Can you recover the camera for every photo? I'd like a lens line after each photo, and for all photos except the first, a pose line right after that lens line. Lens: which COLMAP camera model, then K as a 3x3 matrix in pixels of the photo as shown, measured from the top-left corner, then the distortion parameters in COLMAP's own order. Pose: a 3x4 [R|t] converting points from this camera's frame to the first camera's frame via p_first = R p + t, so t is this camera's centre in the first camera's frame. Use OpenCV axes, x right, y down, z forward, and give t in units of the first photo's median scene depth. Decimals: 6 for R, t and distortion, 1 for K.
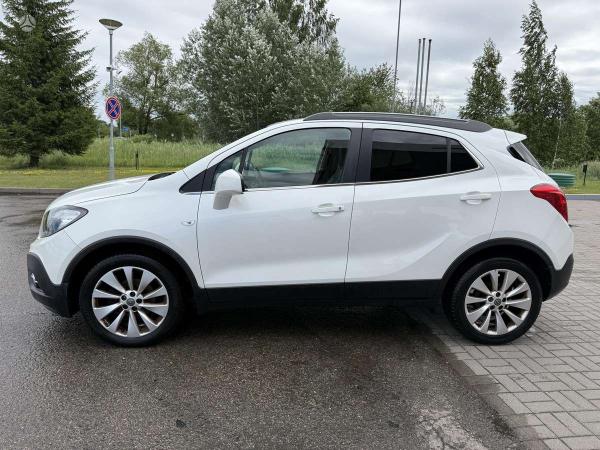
lens RADIAL K [[415.9, 0, 291.5], [0, 415.9, 224.1], [0, 0, 1]] dist [0.013640, -0.003239]
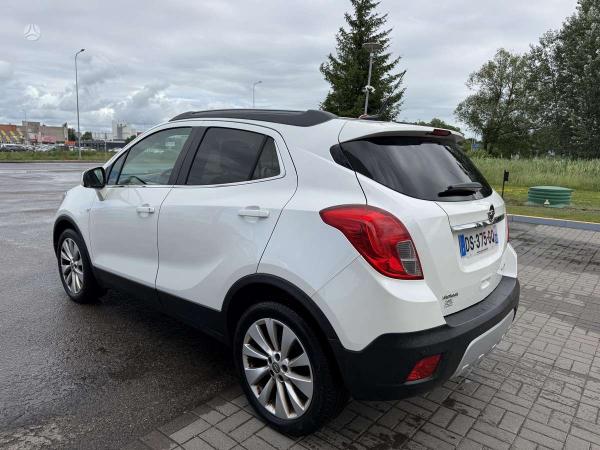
lens RADIAL K [[415.9, 0, 291.5], [0, 415.9, 224.1], [0, 0, 1]] dist [0.013640, -0.003239]
pose [[0.705441, 0.116495, -0.699129, 0.978883], [-0.143677, 0.989425, 0.019893, -0.067490], [0.694053, 0.086416, 0.714718, 0.505517]]
